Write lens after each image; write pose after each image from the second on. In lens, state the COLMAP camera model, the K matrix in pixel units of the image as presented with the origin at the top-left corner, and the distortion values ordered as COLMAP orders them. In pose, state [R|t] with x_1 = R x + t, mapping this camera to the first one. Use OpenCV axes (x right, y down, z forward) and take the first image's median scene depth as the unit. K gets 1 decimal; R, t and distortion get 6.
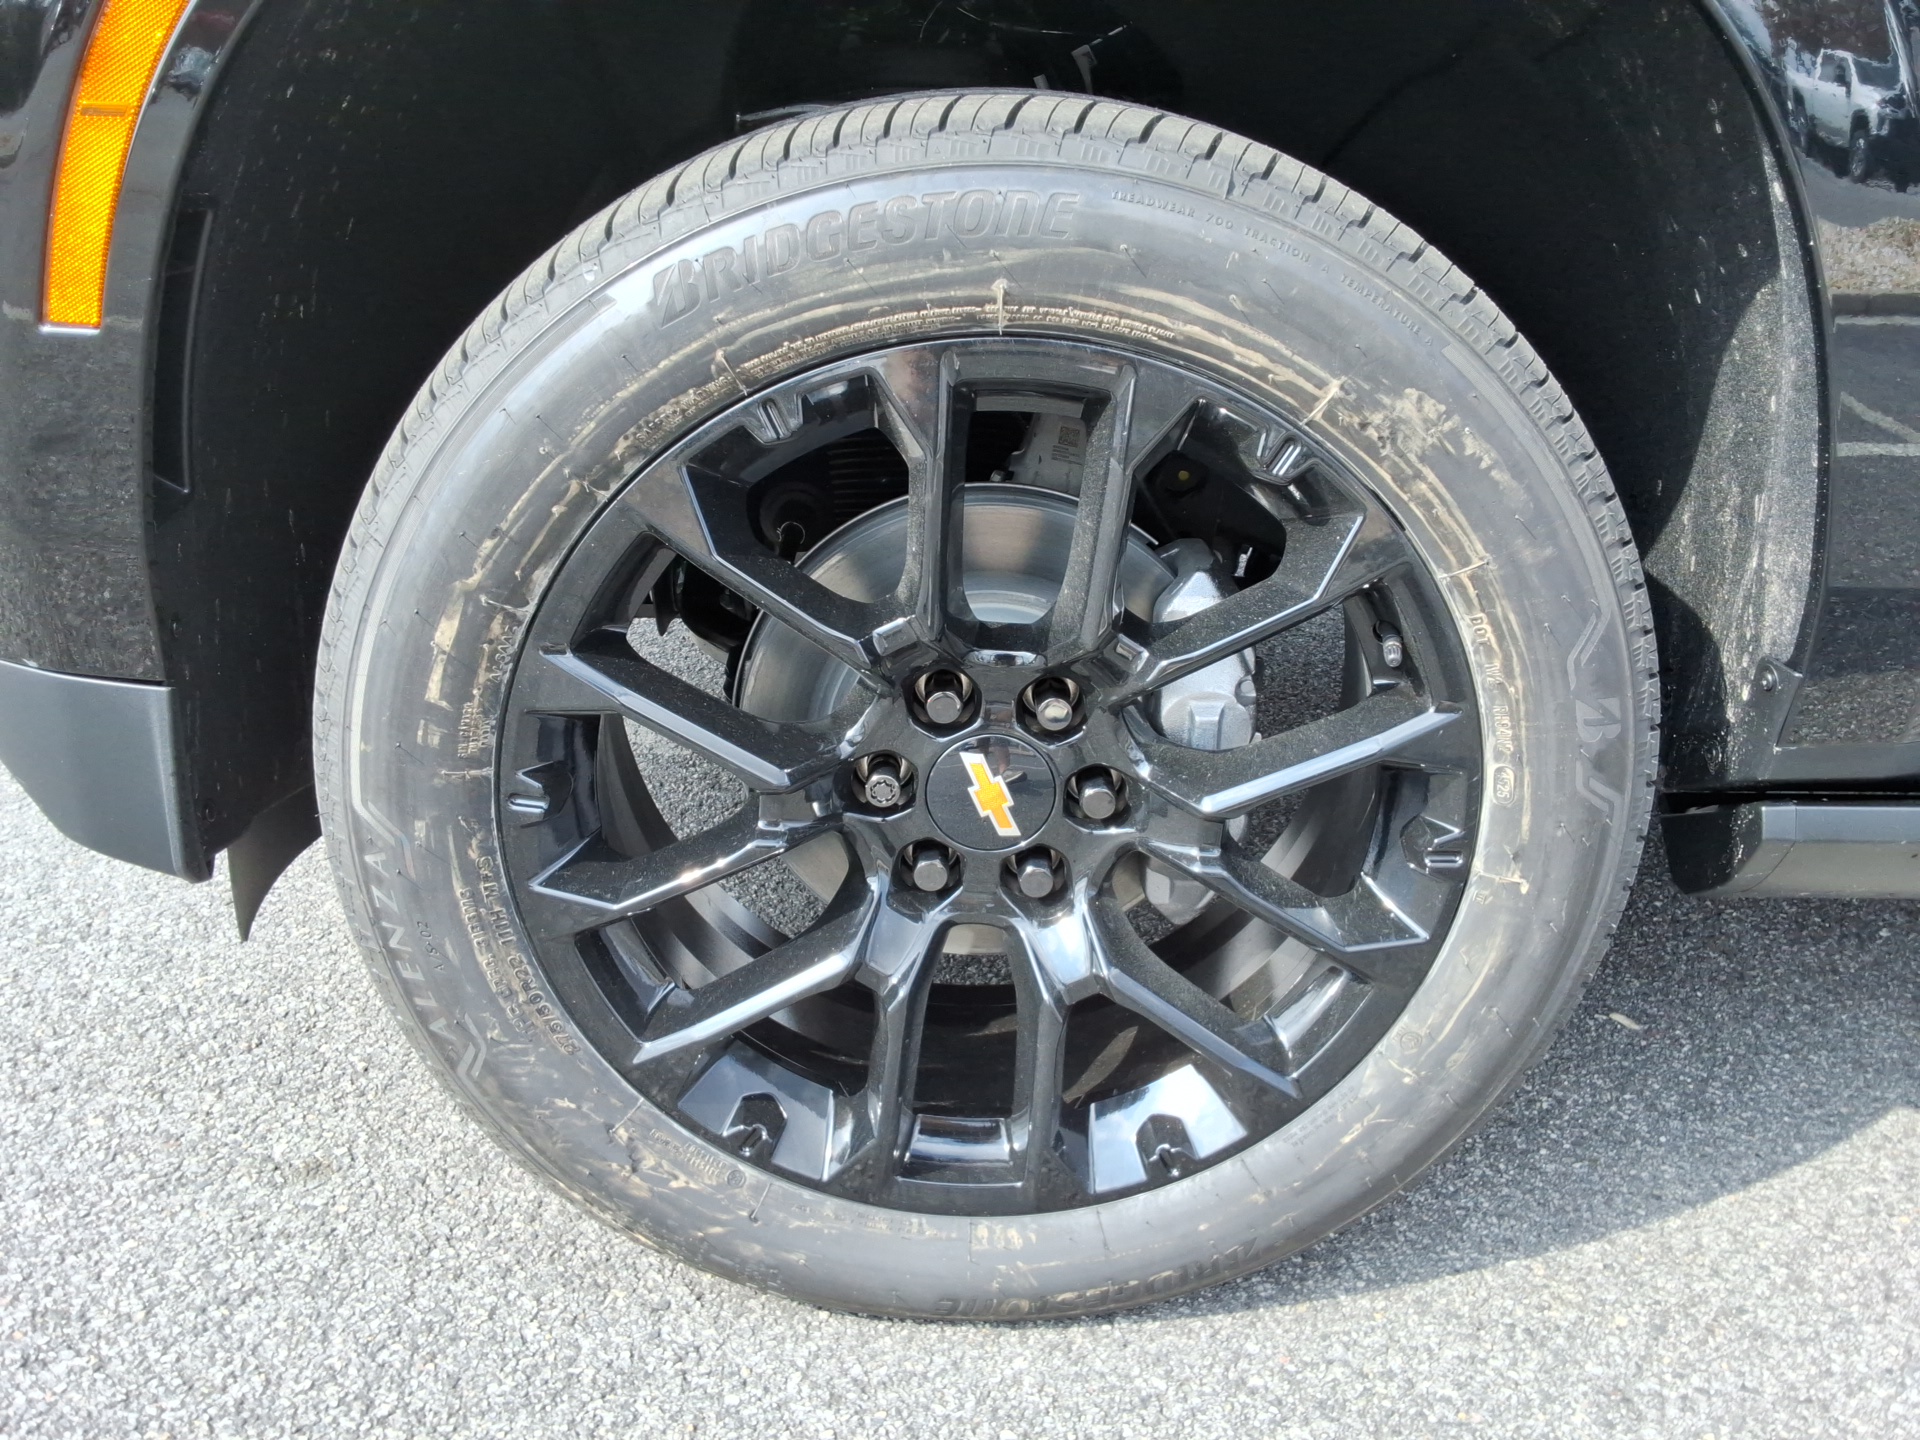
lens RADIAL K [[1537.3, 0, 987.2], [0, 1537.3, 696.5], [0, 0, 1]] dist [0.109483, -0.175957]
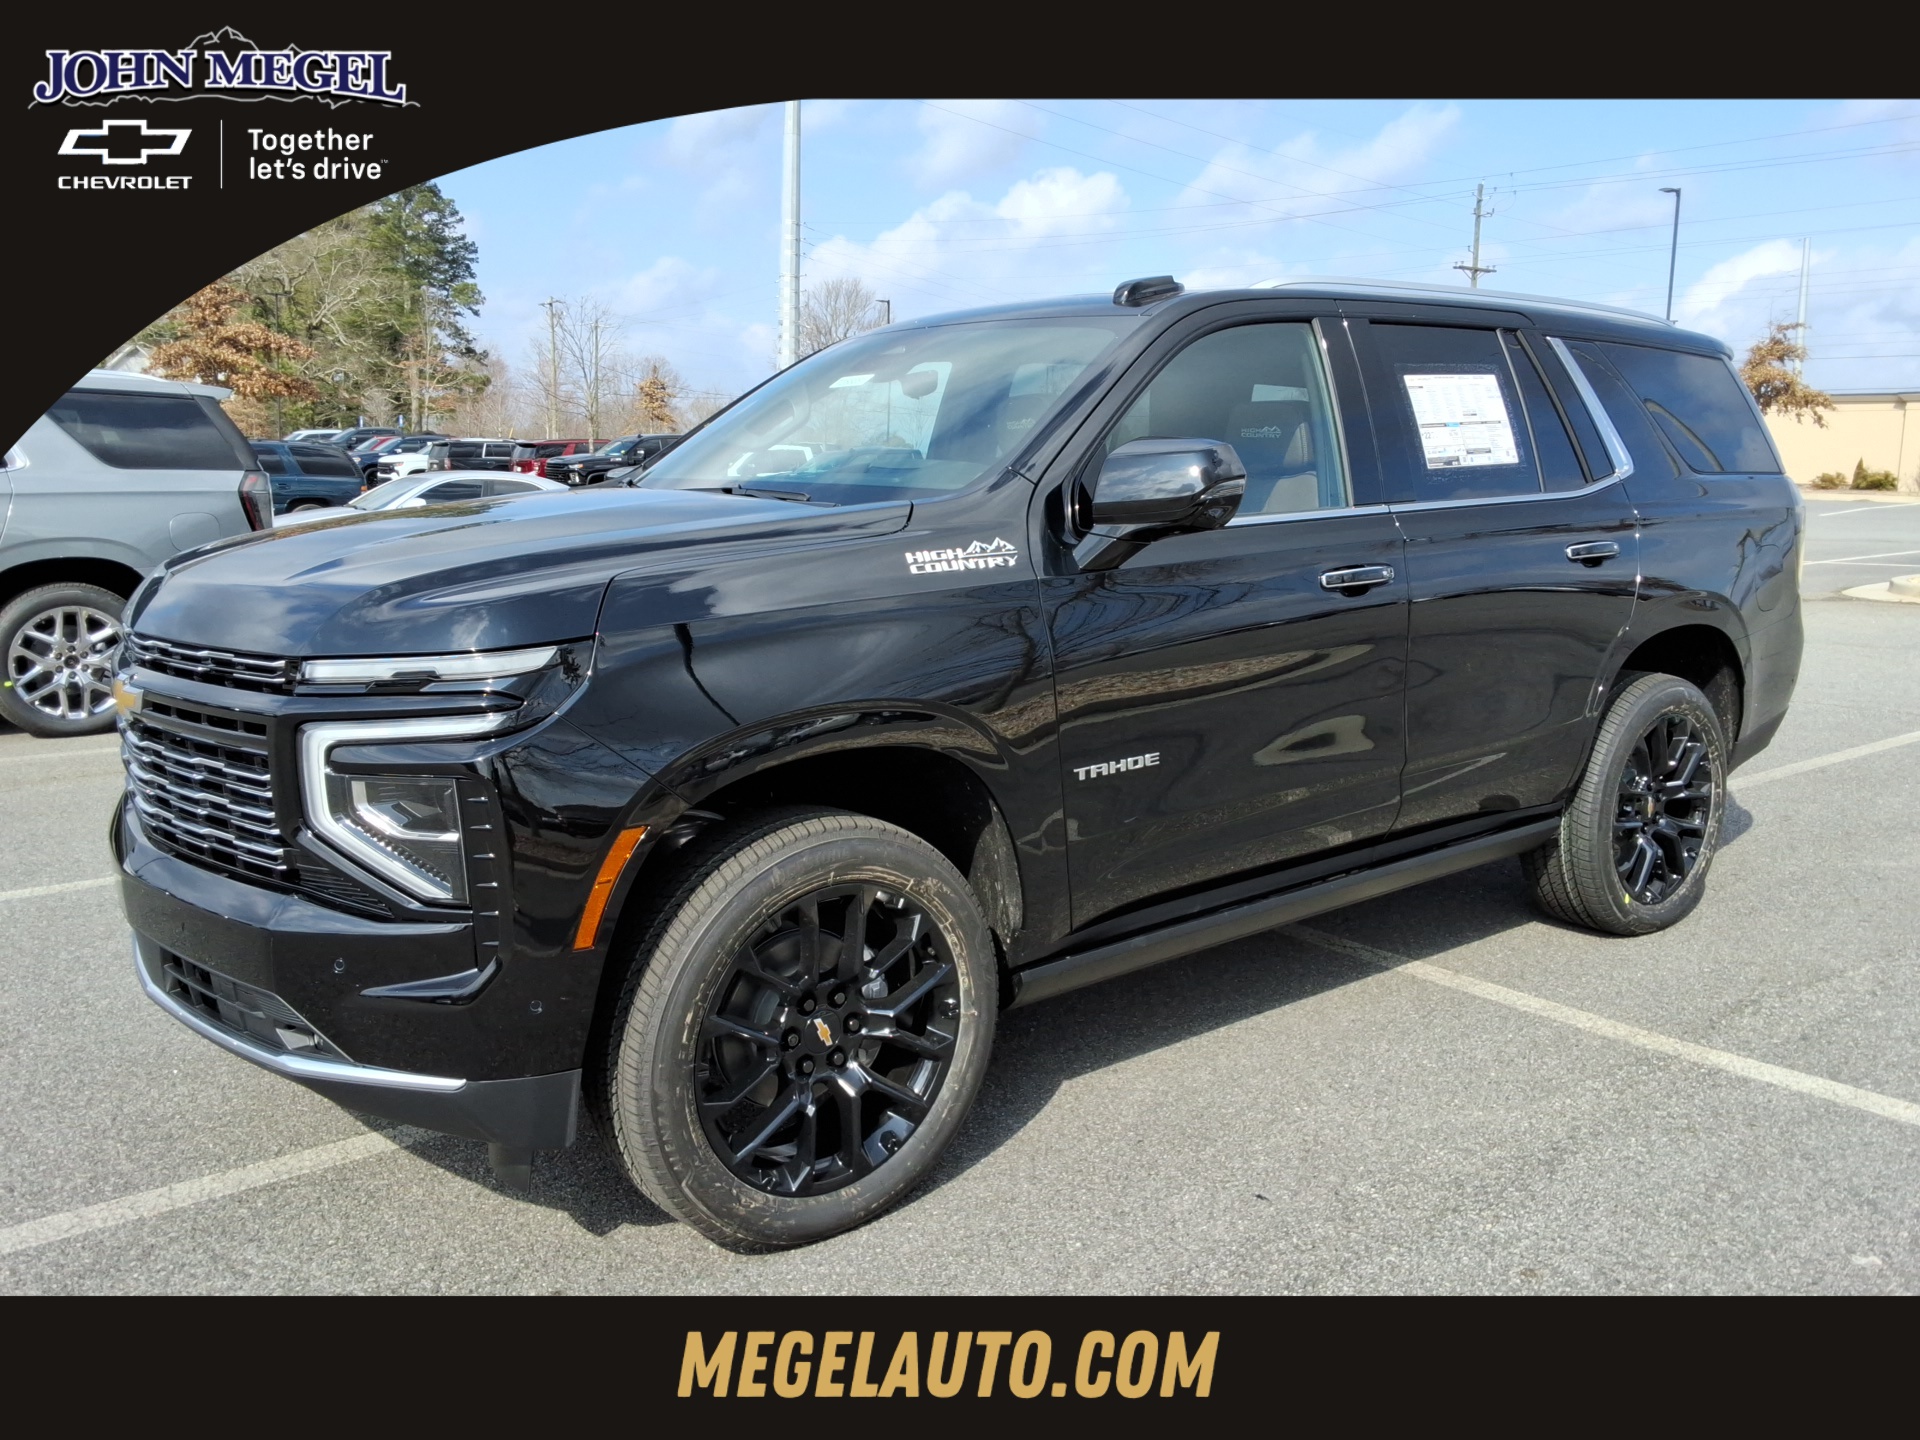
lens RADIAL K [[1537.3, 0, 956.4], [0, 1537.3, 704.1], [0, 0, 1]] dist [0.109483, -0.175957]
pose [[0.799463, -0.142441, 0.583584, -1.481574], [0.267510, 0.954255, -0.133553, -0.075659], [-0.537864, 0.262885, 0.800995, -1.742693]]
